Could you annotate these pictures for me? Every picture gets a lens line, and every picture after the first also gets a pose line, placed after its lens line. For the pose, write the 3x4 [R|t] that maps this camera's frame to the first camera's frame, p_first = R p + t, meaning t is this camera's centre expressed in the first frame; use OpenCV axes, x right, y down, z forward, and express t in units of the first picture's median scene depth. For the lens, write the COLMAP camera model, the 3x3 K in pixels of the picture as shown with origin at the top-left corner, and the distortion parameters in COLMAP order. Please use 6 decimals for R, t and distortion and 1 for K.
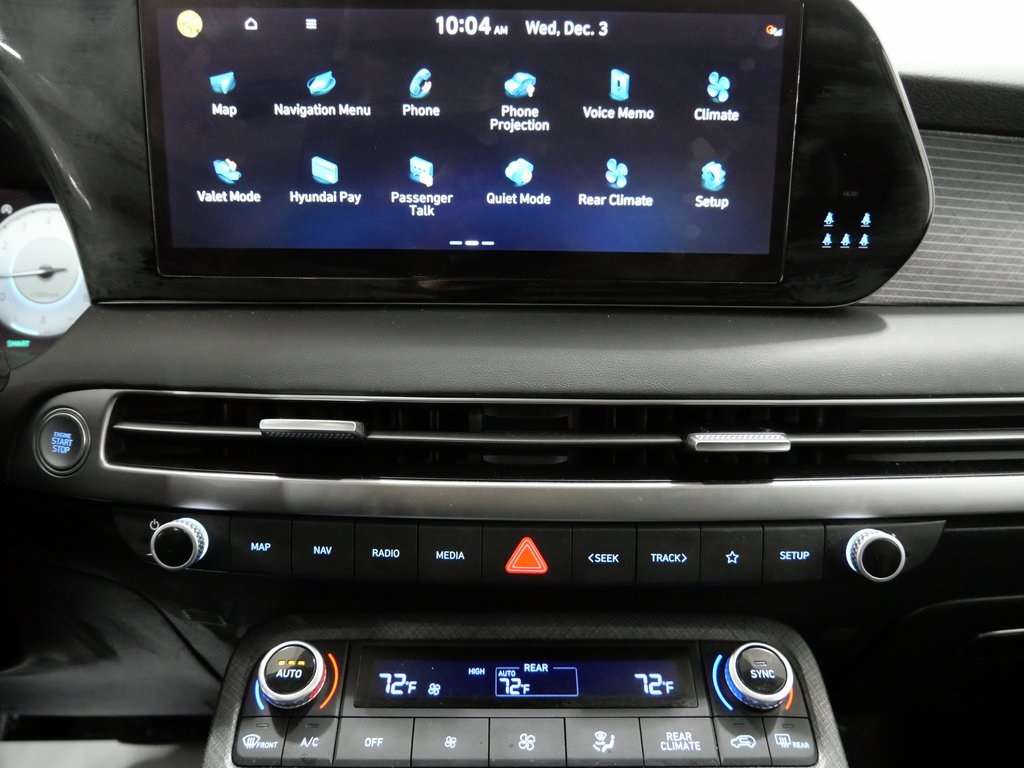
lens RADIAL K [[750.5, 0, 510.6], [0, 750.5, 388.8], [0, 0, 1]] dist [-0.052575, 0.023425]
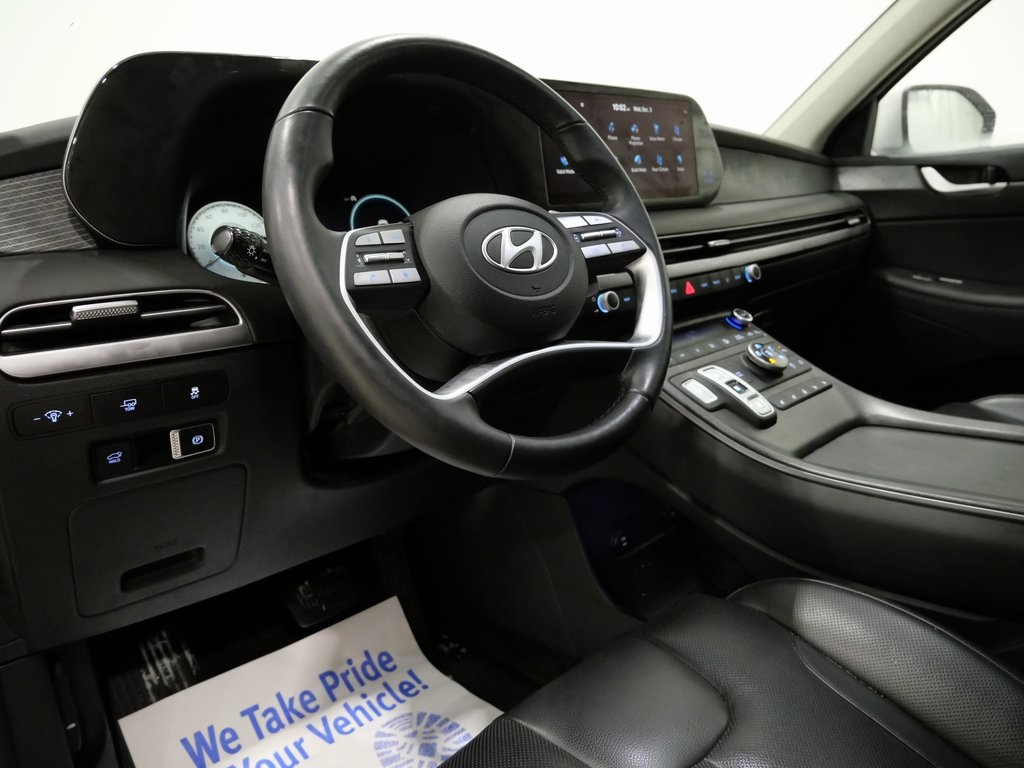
lens RADIAL K [[750.5, 0, 514.5], [0, 750.5, 381.4], [0, 0, 1]] dist [-0.052575, 0.023425]
pose [[0.726372, -0.213022, 0.653457, -2.306946], [0.271502, 0.962364, 0.011926, 0.338471], [-0.631403, 0.168752, 0.756870, -0.651604]]
